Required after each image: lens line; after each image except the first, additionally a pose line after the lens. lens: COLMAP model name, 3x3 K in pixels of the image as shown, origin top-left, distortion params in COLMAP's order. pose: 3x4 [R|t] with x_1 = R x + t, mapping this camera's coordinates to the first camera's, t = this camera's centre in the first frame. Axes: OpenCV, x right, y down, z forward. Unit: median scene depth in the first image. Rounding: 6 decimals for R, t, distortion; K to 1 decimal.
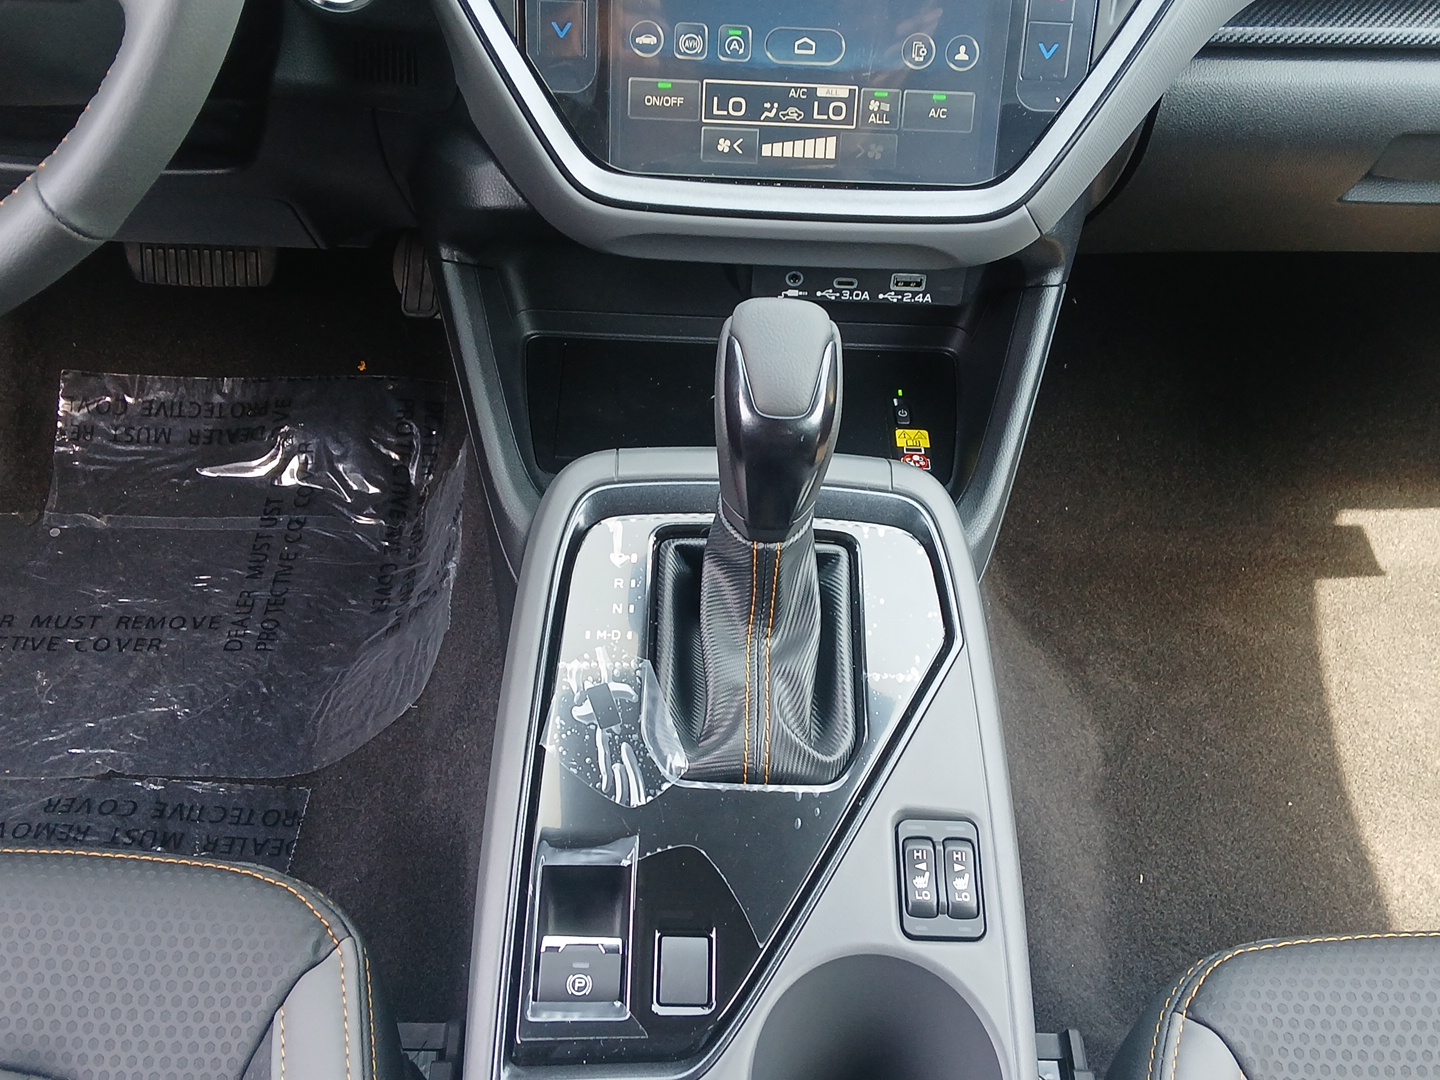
lens RADIAL K [[1563.3, 0, 736.5], [0, 1563.3, 541.2], [0, 0, 1]] dist [0.217702, -0.574461]
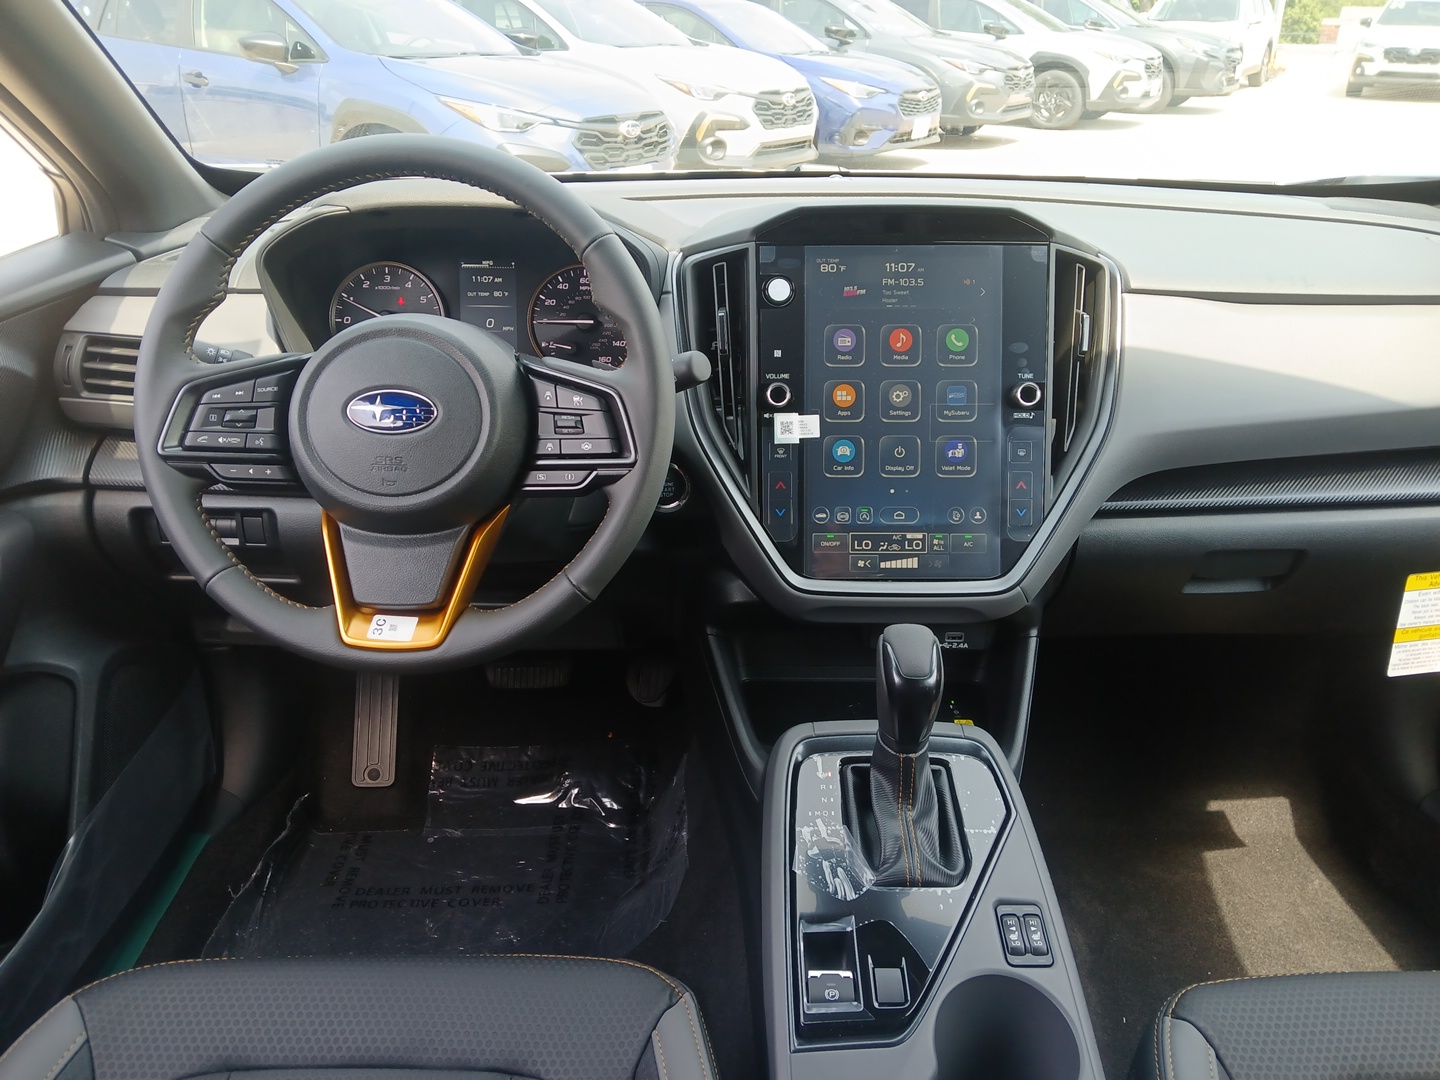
lens RADIAL K [[1137.0, 0, 719.7], [0, 1137.0, 565.4], [0, 0, 1]] dist [0.080178, -0.166052]
pose [[0.999155, -0.039831, -0.010148, -0.170609], [0.034079, 0.940794, -0.337260, 0.226112], [0.022981, 0.336629, 0.941357, -0.342175]]
